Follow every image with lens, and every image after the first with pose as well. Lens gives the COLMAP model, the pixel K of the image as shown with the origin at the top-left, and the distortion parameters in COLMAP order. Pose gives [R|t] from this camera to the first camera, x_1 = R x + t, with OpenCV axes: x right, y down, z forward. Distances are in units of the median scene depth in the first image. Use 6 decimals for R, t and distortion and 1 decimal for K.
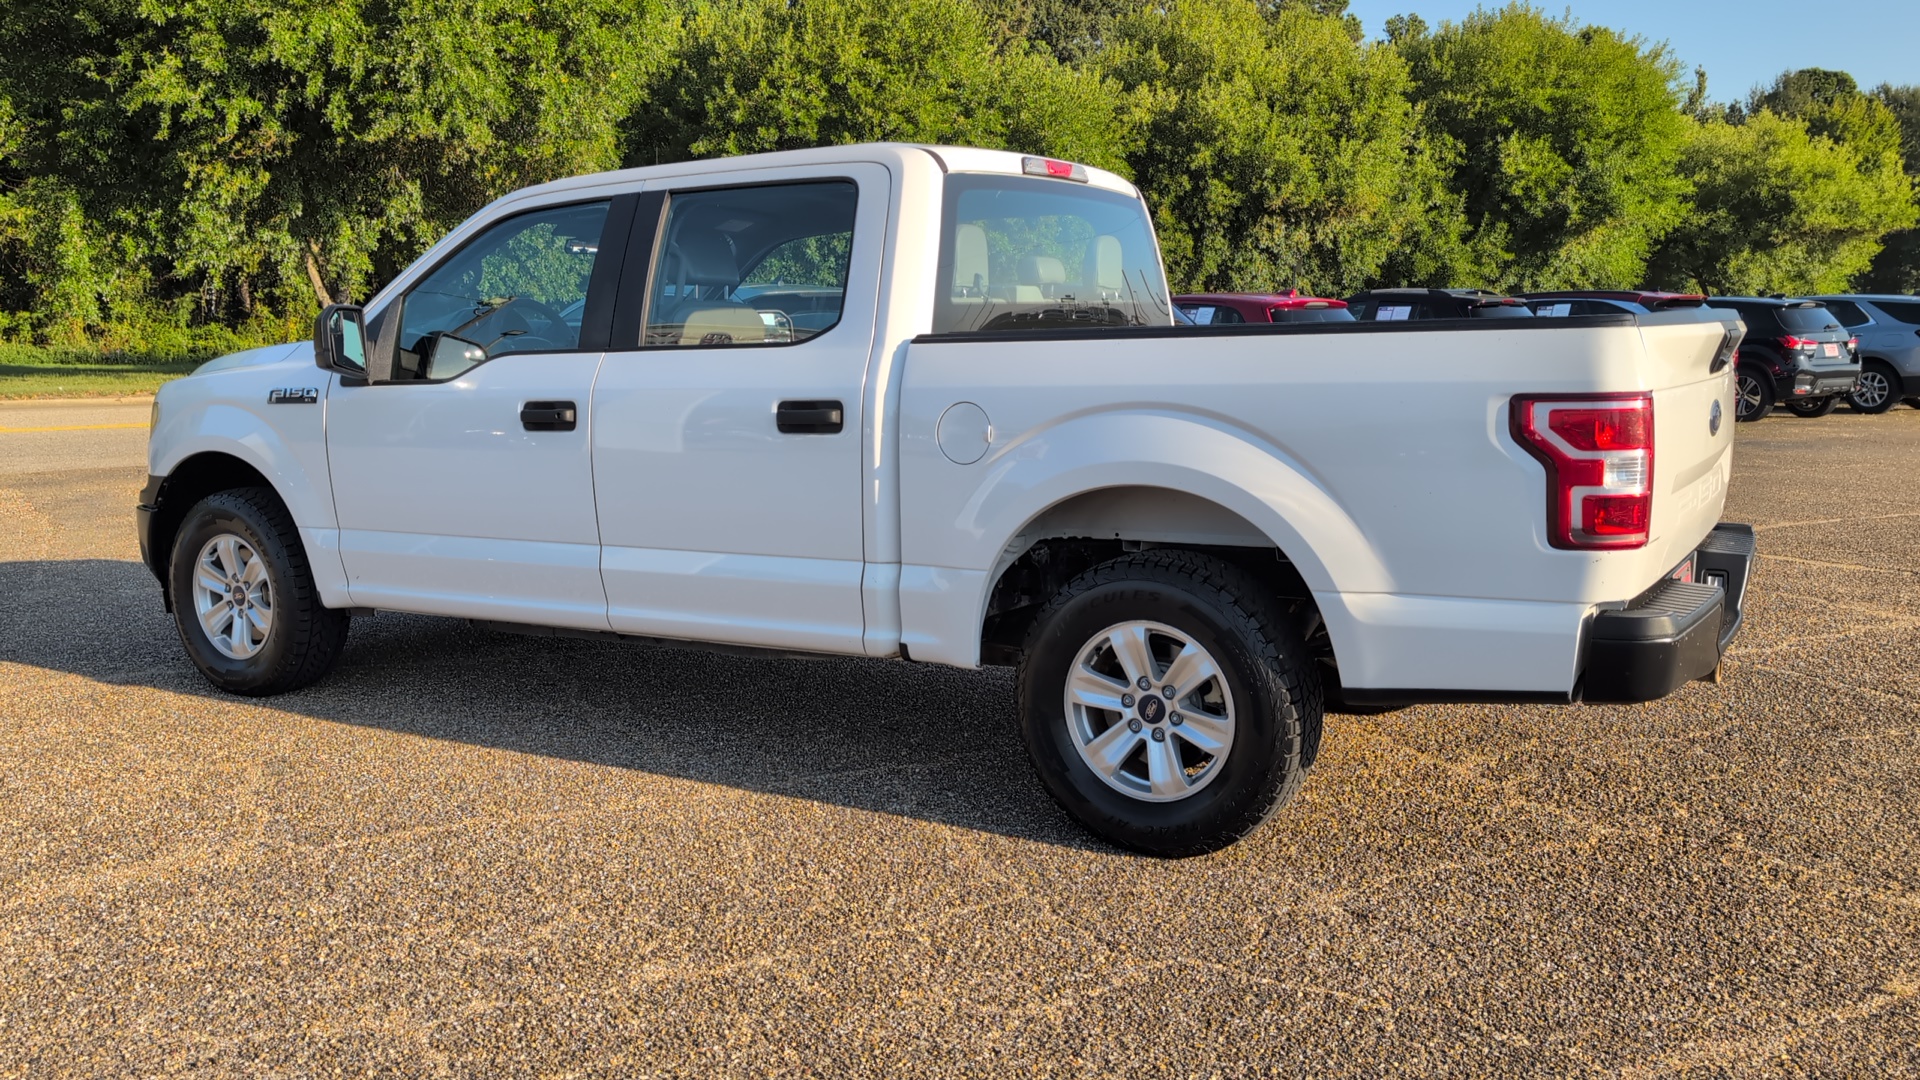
lens RADIAL K [[1633.4, 0, 966.9], [0, 1633.4, 545.9], [0, 0, 1]] dist [0.023685, -0.018823]
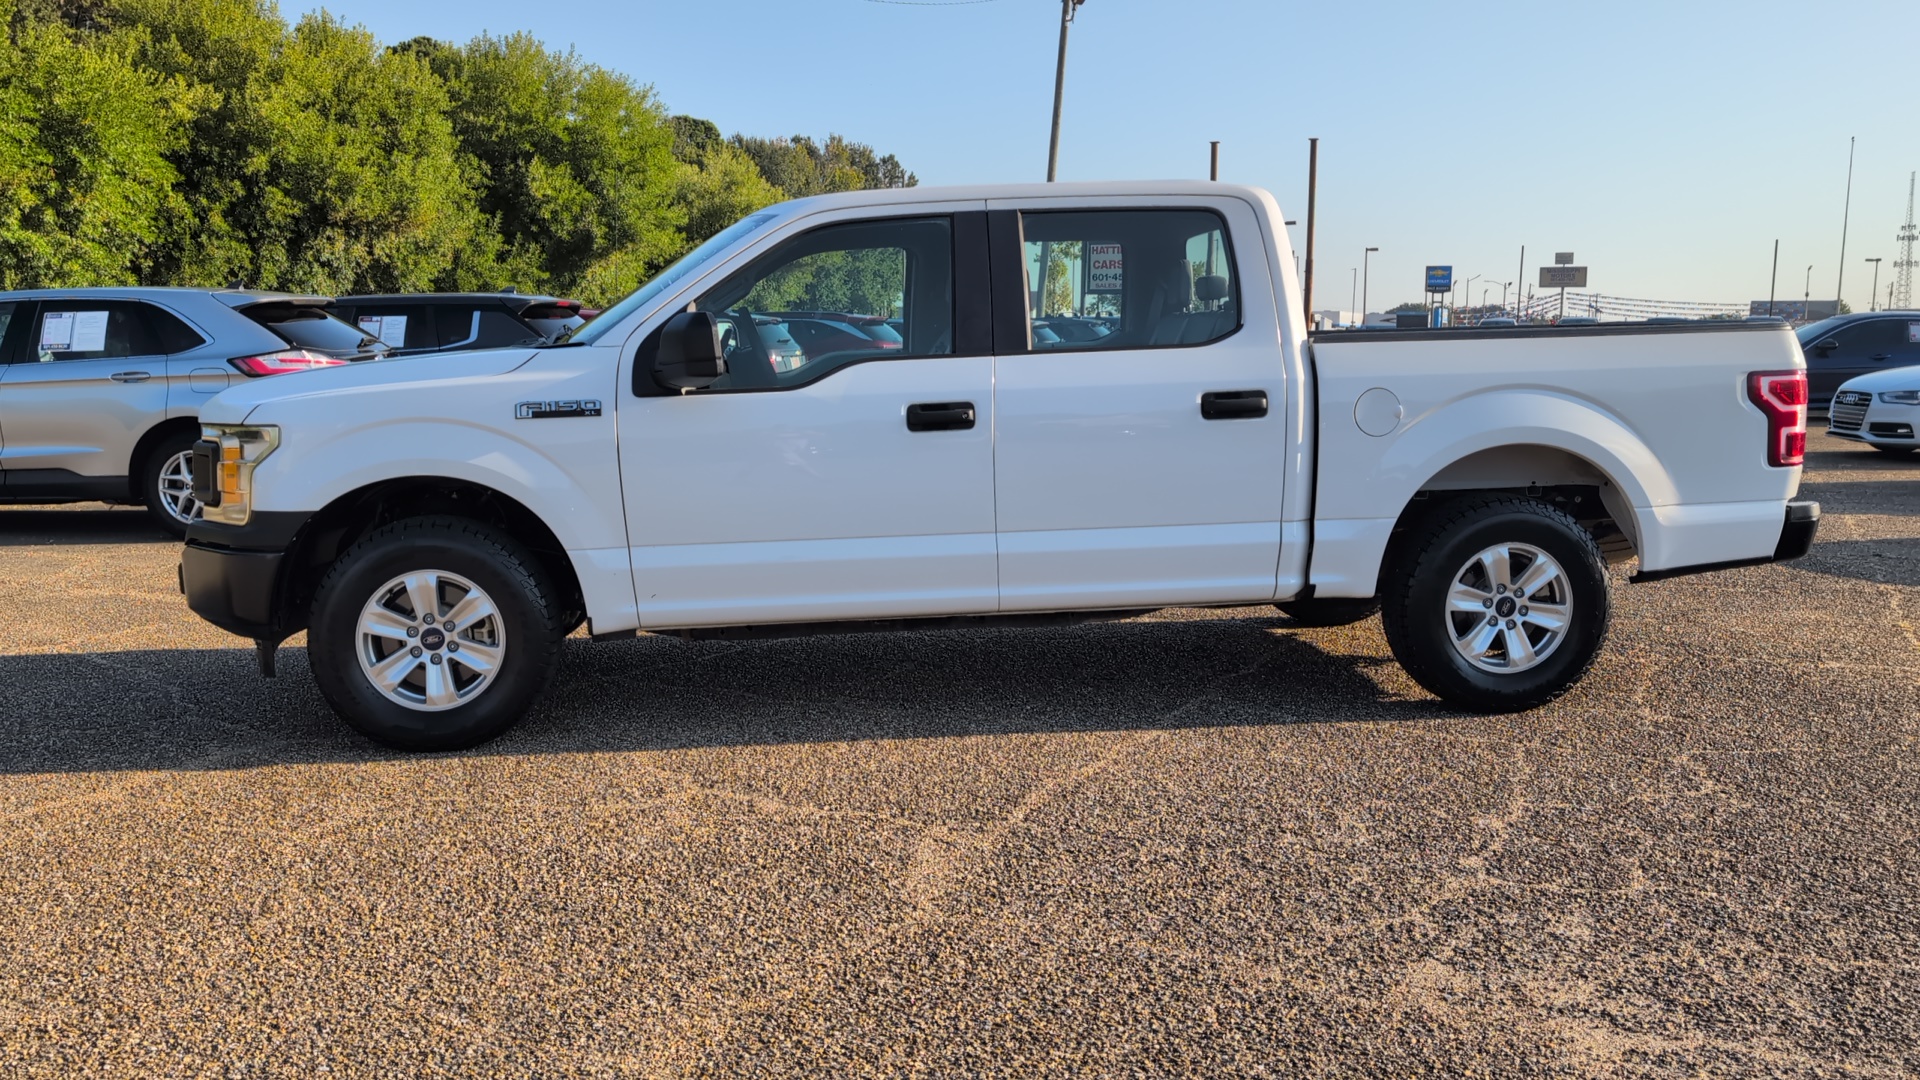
lens RADIAL K [[1633.4, 0, 964.6], [0, 1633.4, 546.7], [0, 0, 1]] dist [0.023685, -0.018823]
pose [[0.784792, -0.079165, 0.614683, -0.132456], [0.085793, 0.996136, 0.018757, -0.001943], [-0.613793, 0.038015, 0.788551, 0.022828]]
